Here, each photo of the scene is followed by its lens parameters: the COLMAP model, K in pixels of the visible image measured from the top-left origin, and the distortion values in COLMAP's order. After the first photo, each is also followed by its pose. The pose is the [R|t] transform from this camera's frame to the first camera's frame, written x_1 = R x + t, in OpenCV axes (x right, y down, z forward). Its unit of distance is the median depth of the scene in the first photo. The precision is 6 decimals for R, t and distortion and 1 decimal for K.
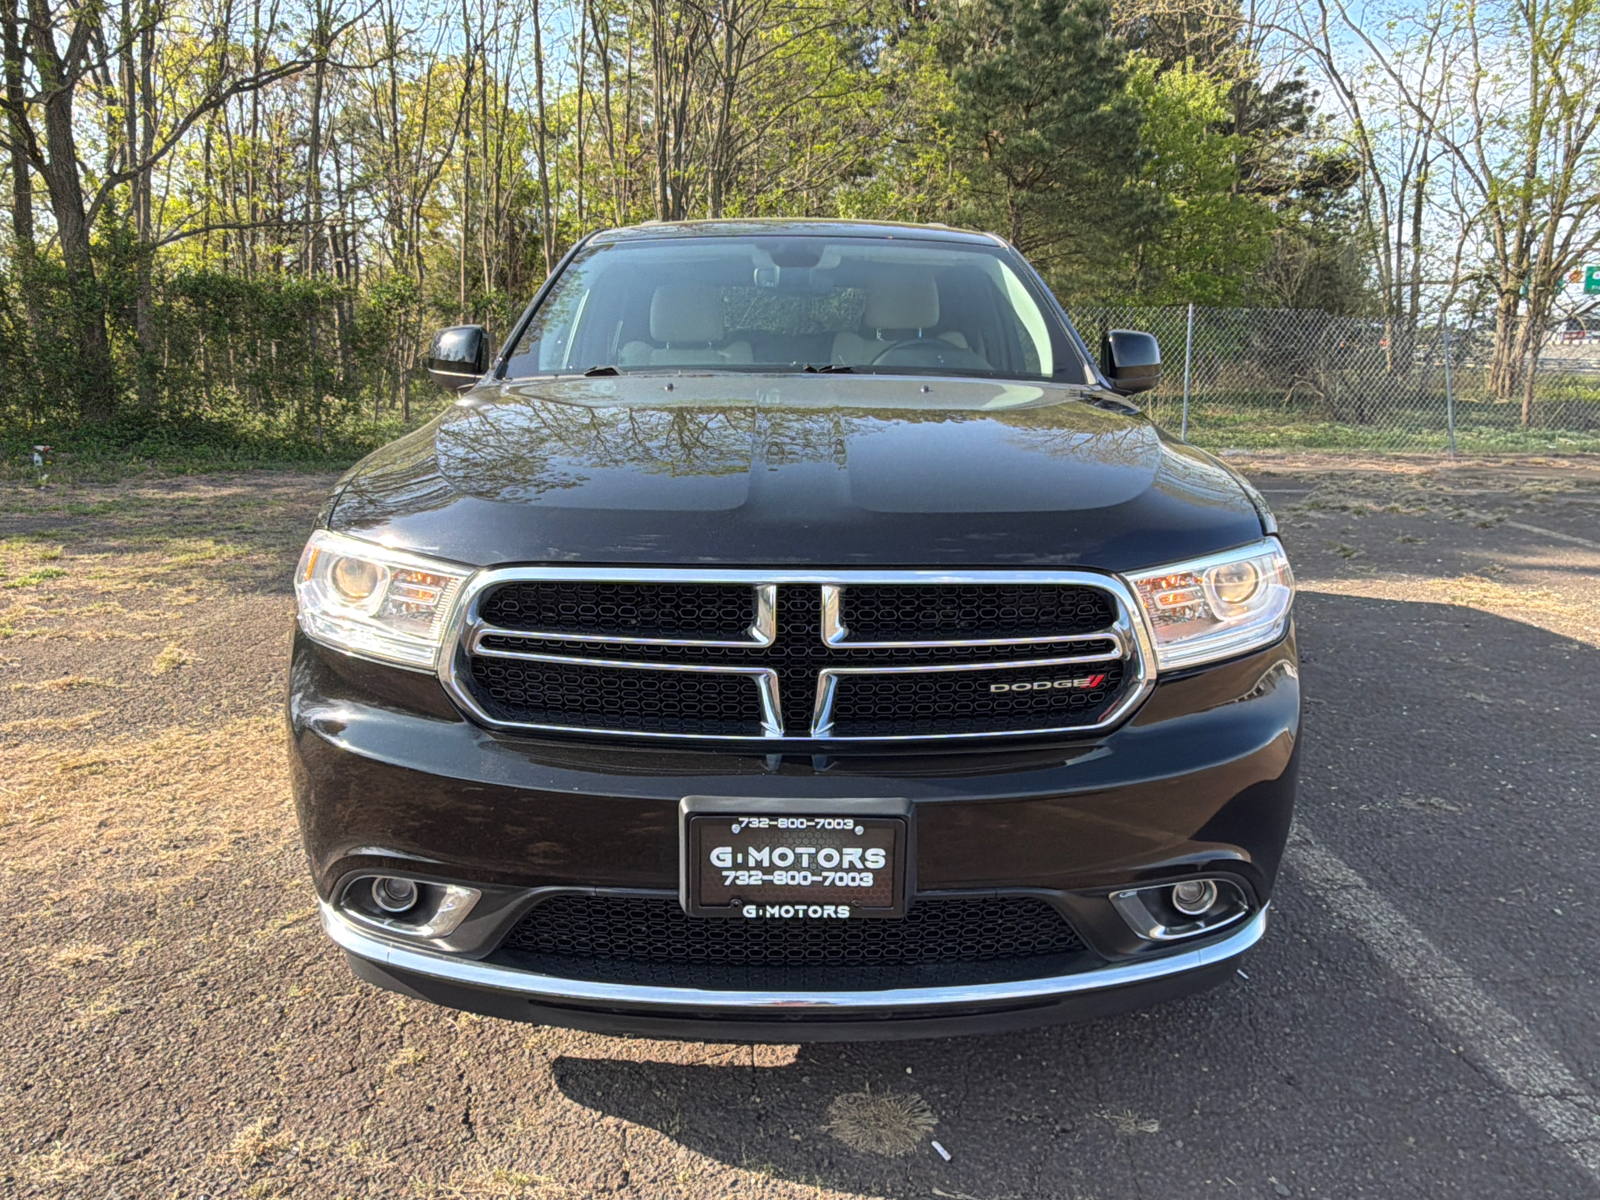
lens RADIAL K [[1121.7, 0, 796.2], [0, 1121.7, 569.6], [0, 0, 1]] dist [-0.006611, 0.006272]
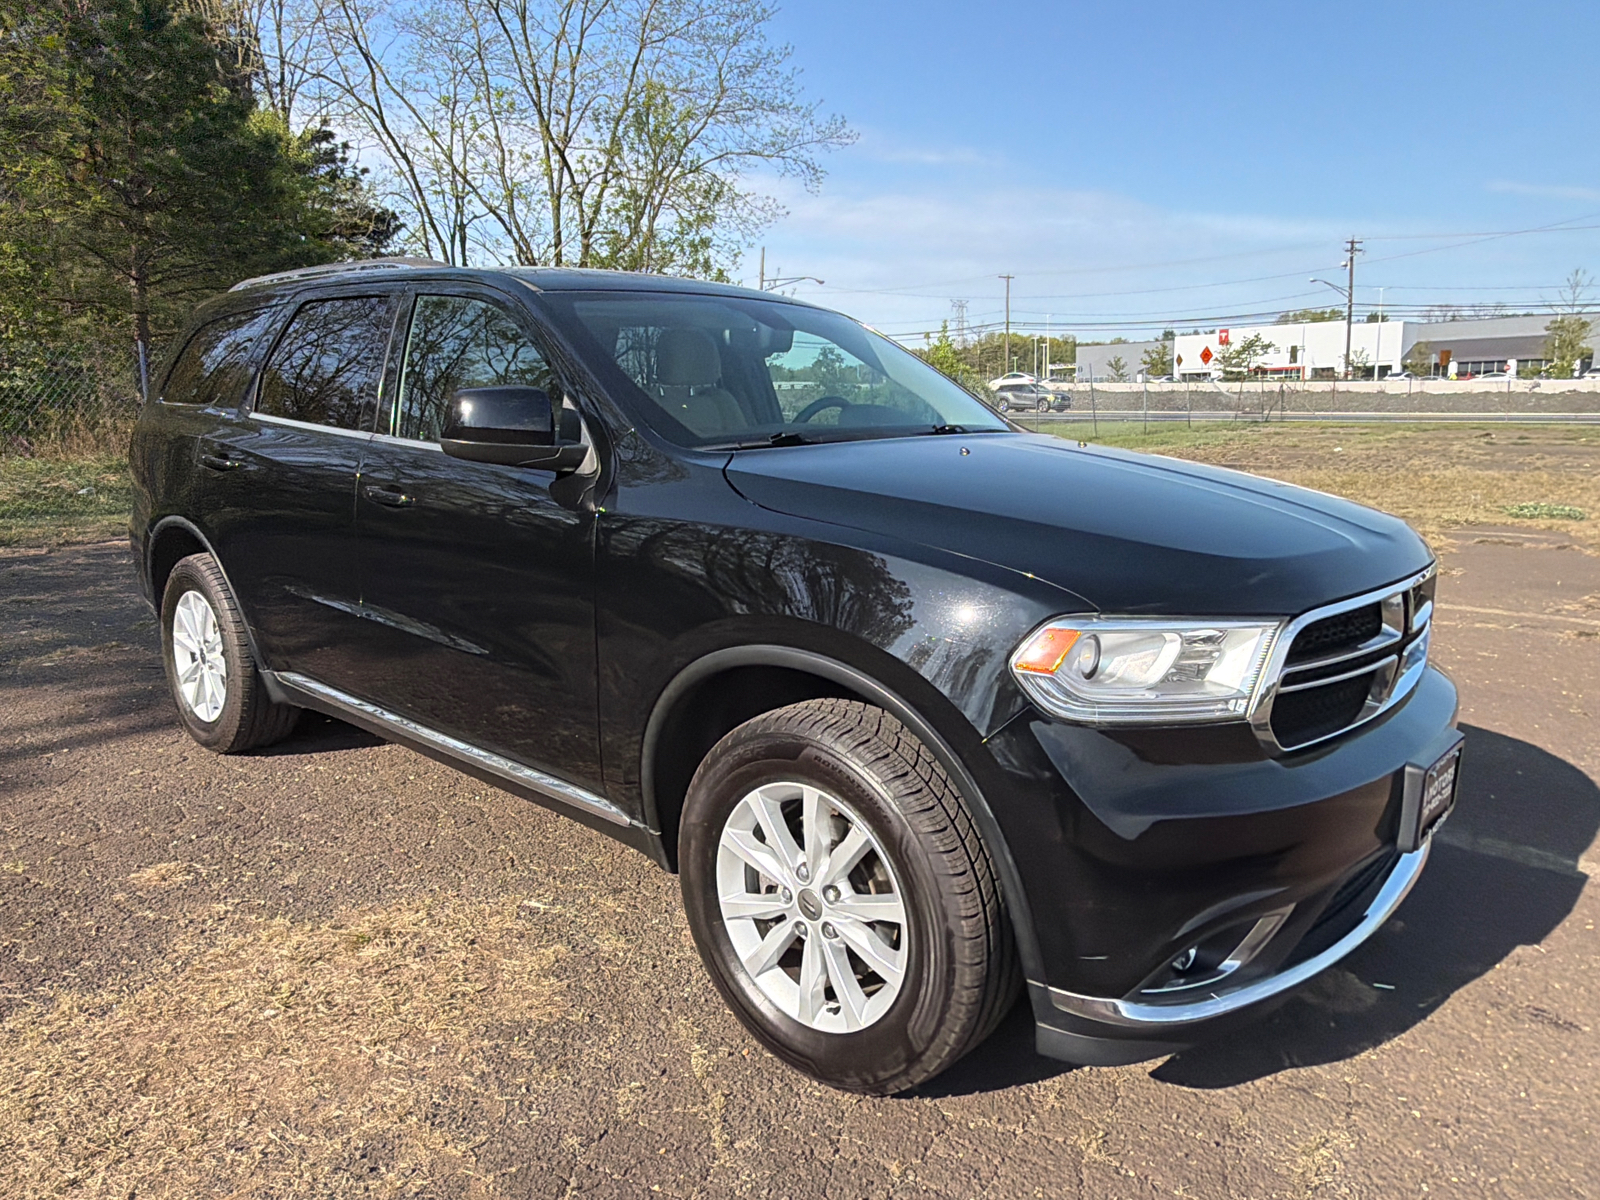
lens RADIAL K [[1121.7, 0, 796.2], [0, 1121.7, 569.6], [0, 0, 1]] dist [-0.006611, 0.006272]
pose [[0.672501, -0.117289, 0.730743, -1.407839], [0.142702, 0.989384, 0.027474, -0.146816], [-0.726208, 0.085802, 0.682099, 0.569875]]
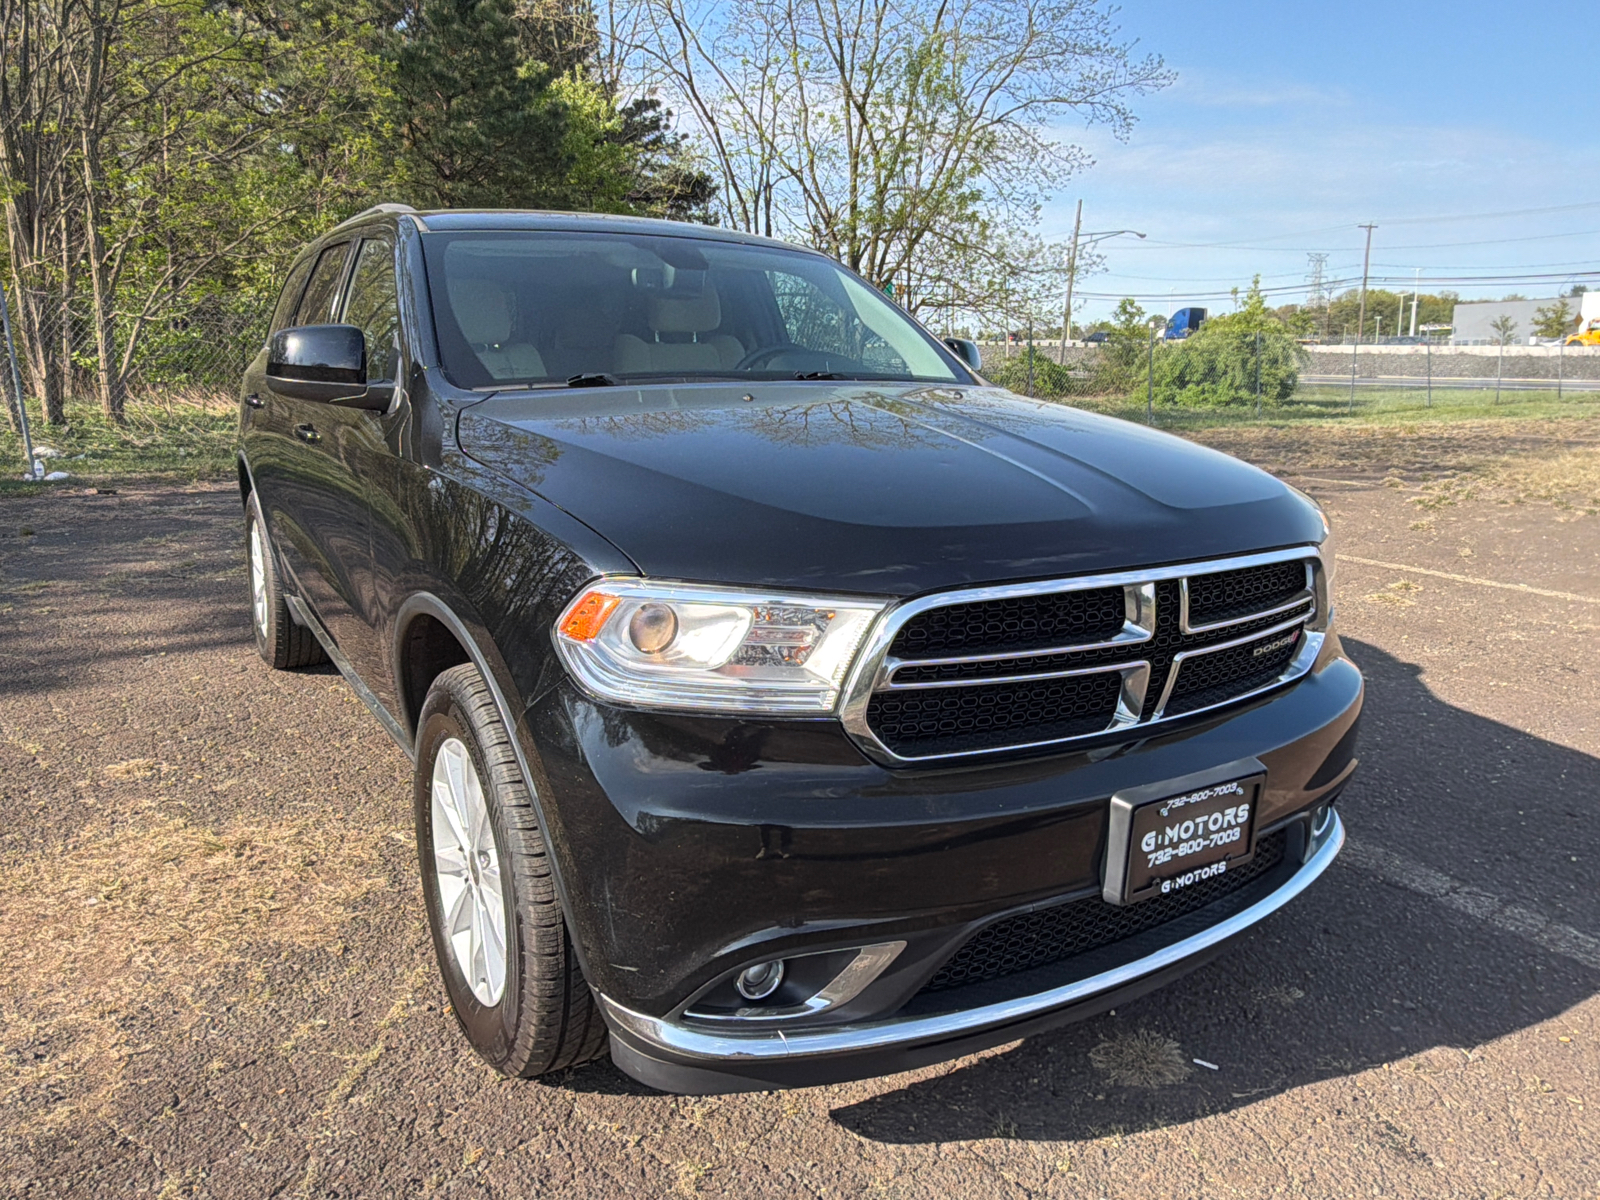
lens RADIAL K [[1121.7, 0, 796.2], [0, 1121.7, 569.6], [0, 0, 1]] dist [-0.006611, 0.006272]
pose [[0.852515, -0.094675, 0.514058, -0.814538], [0.093086, 0.995238, 0.028922, -0.058467], [-0.514348, 0.023195, 0.857268, 0.237633]]
